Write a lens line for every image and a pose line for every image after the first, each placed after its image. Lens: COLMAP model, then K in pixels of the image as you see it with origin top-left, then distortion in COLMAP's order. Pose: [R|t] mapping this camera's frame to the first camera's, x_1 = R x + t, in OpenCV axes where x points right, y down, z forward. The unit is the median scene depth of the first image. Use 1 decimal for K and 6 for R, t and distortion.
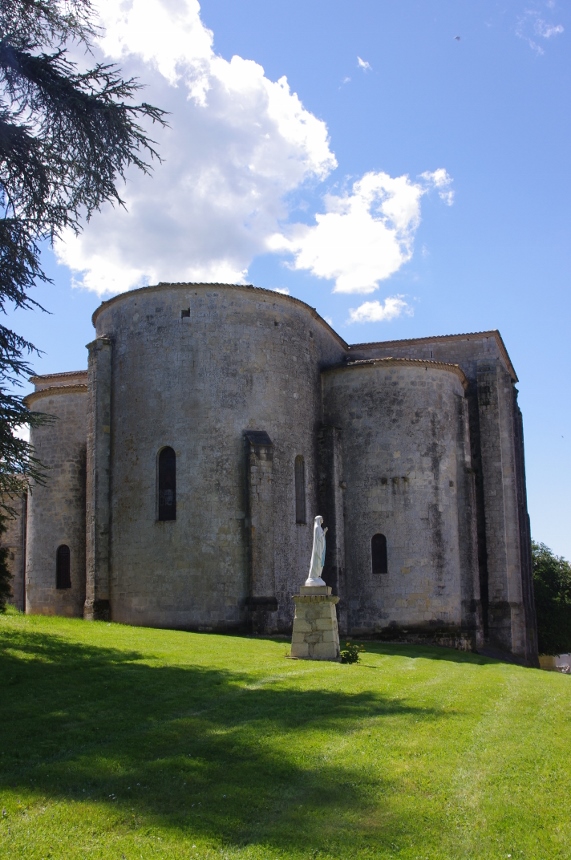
lens RADIAL K [[1306.9, 0, 285.5], [0, 1306.9, 430.0], [0, 0, 1]] dist [-0.043419, -0.055948]
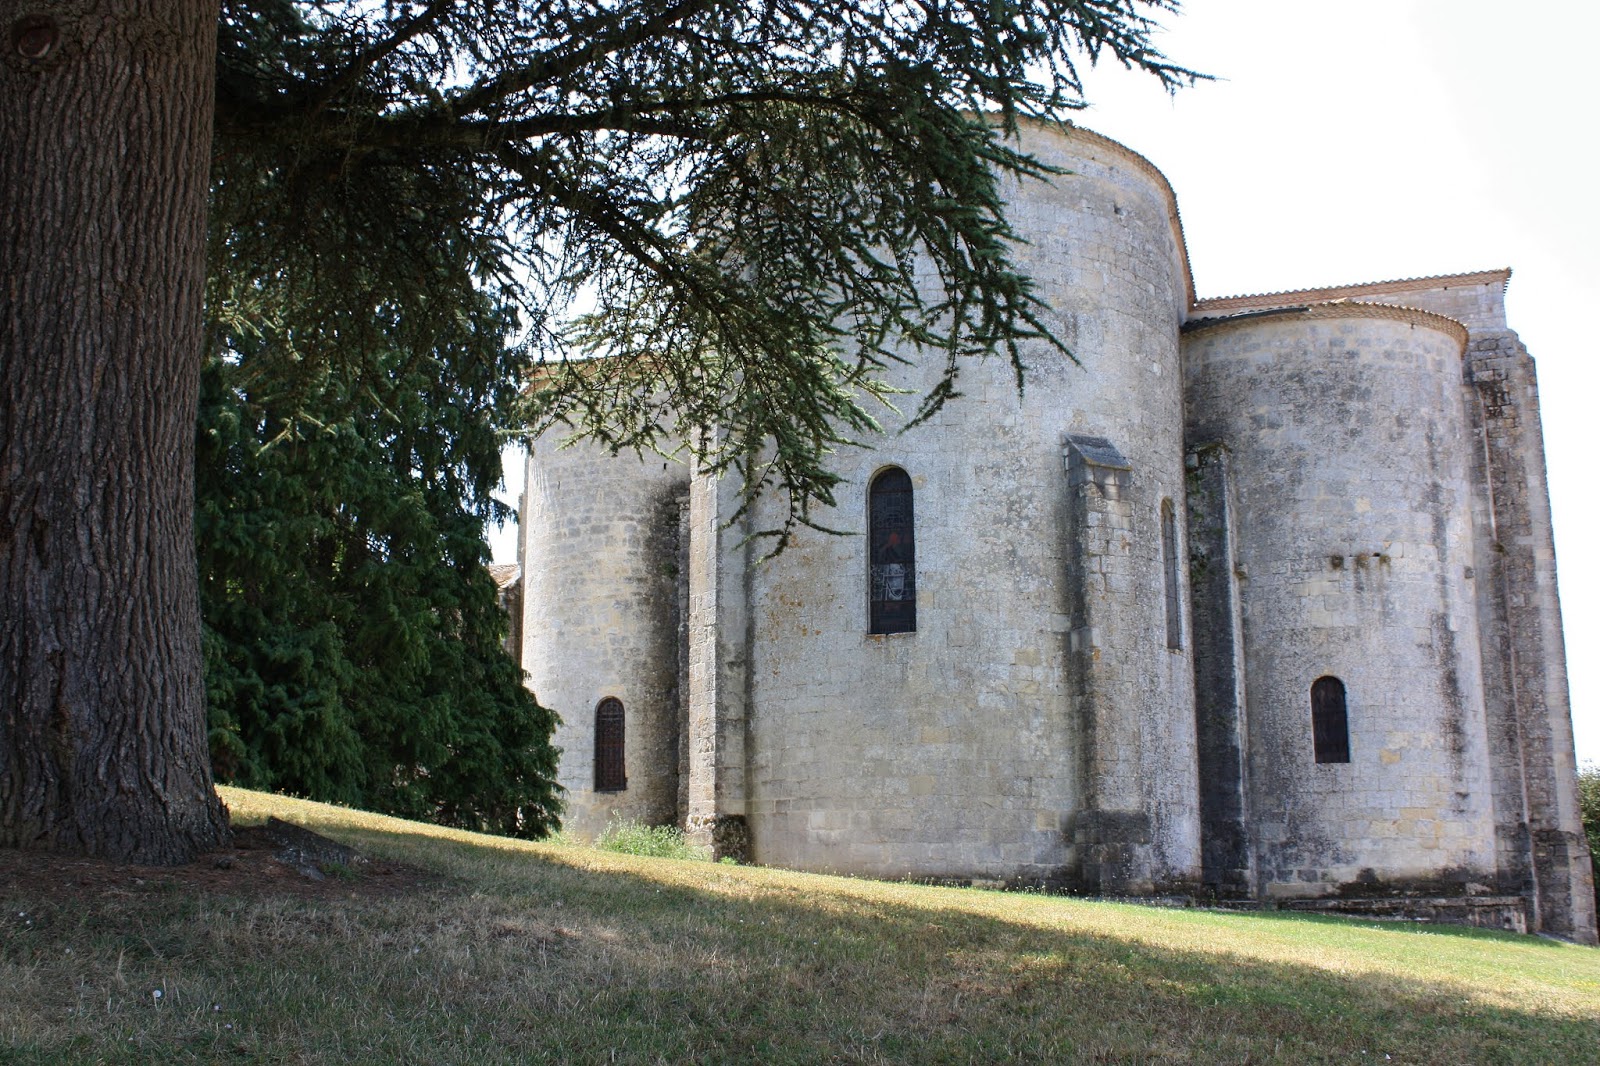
lens RADIAL K [[1779.7, 0, 800.0], [0, 1779.7, 533.0], [0, 0, 1]] dist [-0.016666, 0.003010]
pose [[0.998599, 0.018632, 0.049522, -0.144899], [-0.016801, 0.999169, -0.037147, 0.055662], [-0.050173, 0.036263, 0.998082, 0.387720]]
